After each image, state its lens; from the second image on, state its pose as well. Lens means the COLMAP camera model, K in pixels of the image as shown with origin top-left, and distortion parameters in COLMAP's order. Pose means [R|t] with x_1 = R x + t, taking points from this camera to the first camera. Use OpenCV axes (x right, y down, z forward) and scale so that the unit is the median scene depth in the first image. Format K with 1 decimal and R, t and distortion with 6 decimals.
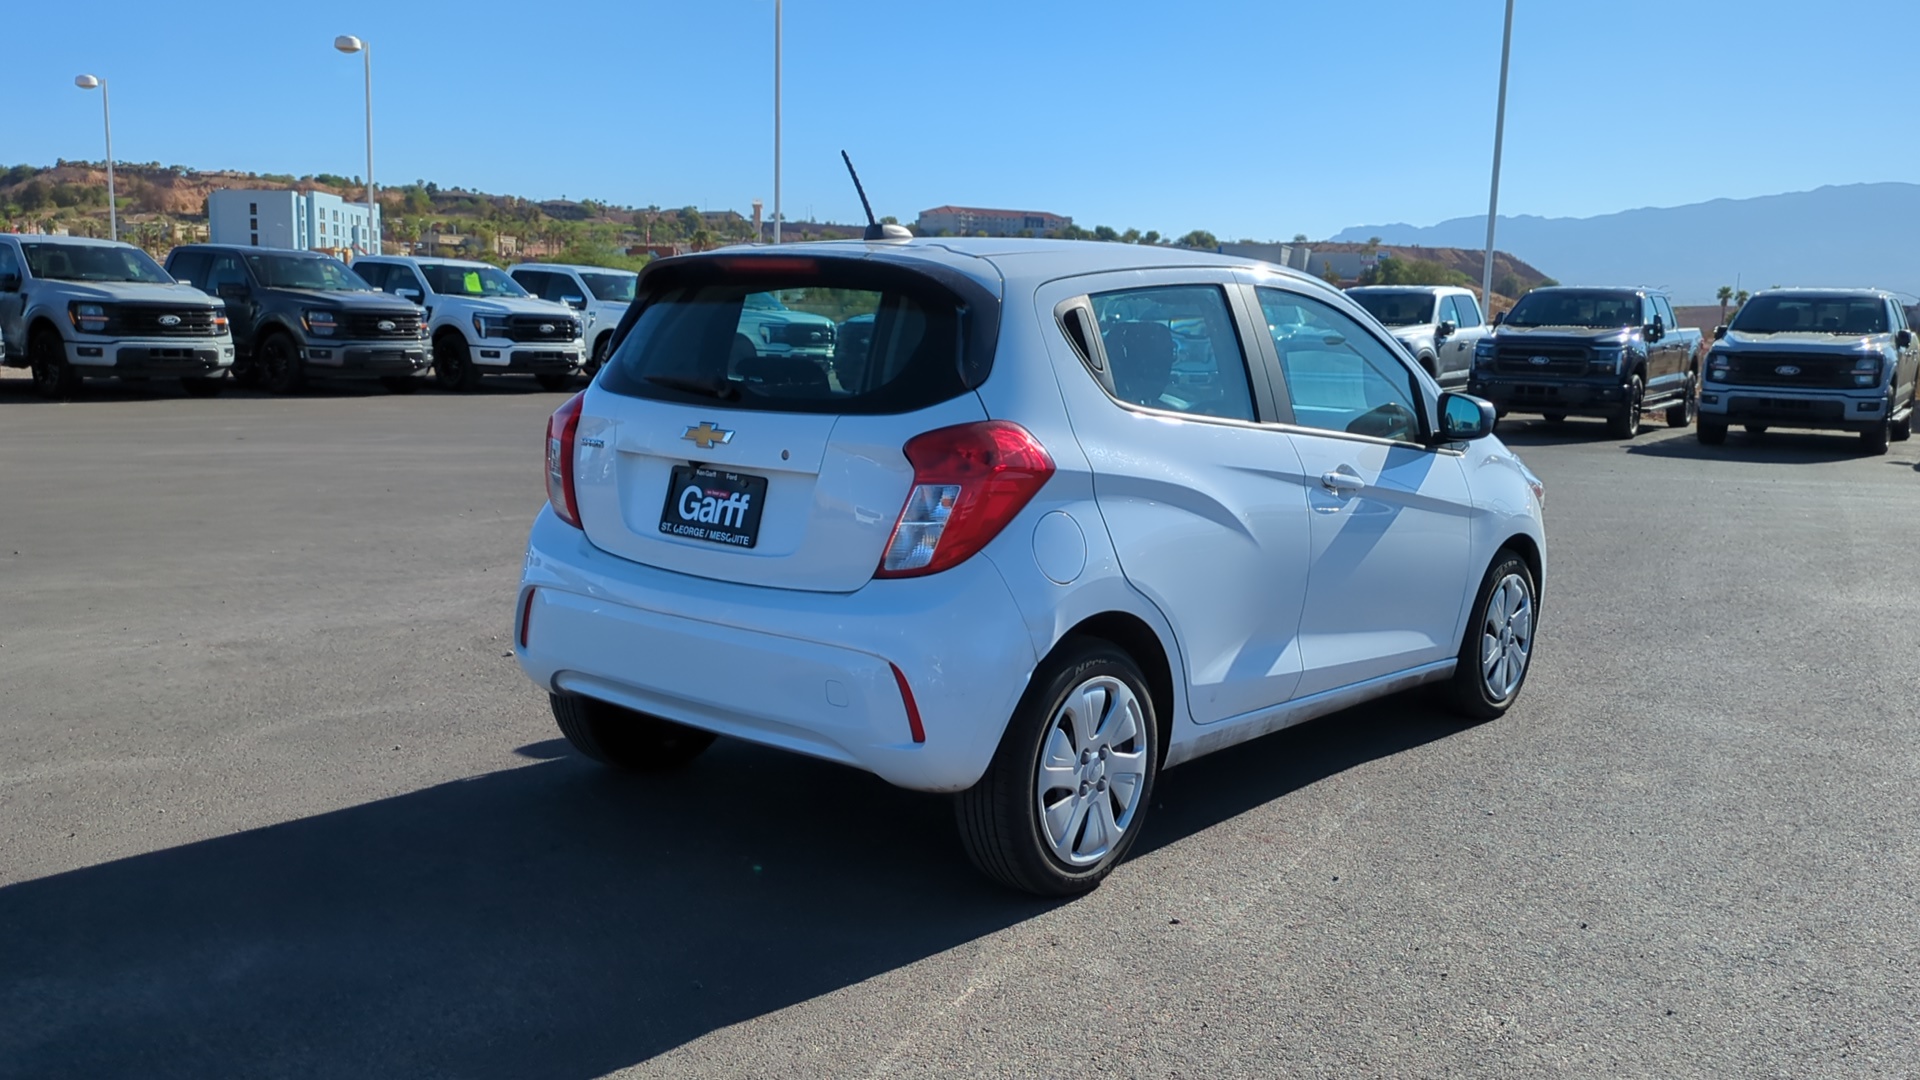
lens RADIAL K [[1618.5, 0, 960.0], [0, 1618.5, 540.0], [0, 0, 1]] dist [-0.004519, -0.017156]
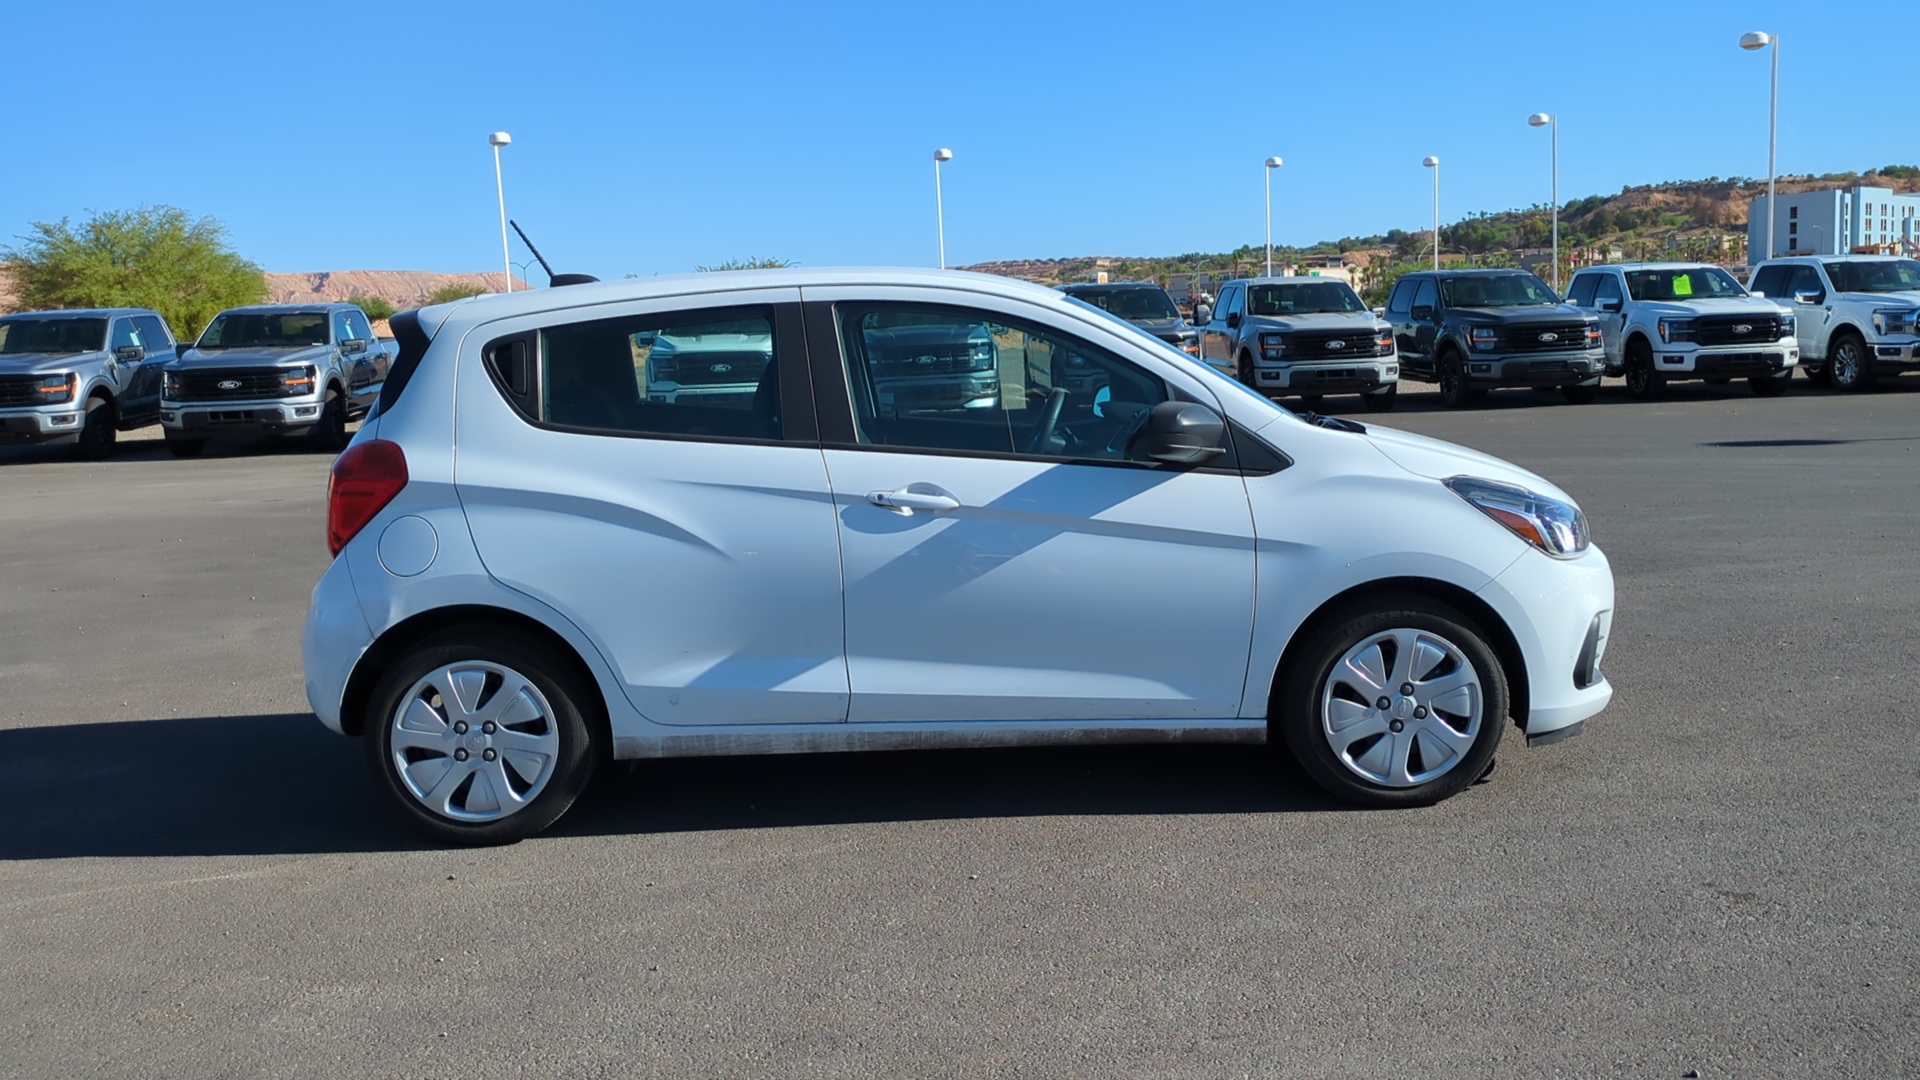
lens RADIAL K [[1578.6, 0, 979.4], [0, 1578.6, 538.9], [0, 0, 1]] dist [0.060098, -0.073574]
pose [[0.652583, 0.039227, -0.756702, 0.185772], [-0.042717, 0.998975, 0.014946, -0.005665], [0.756513, 0.022570, 0.653590, 0.082360]]
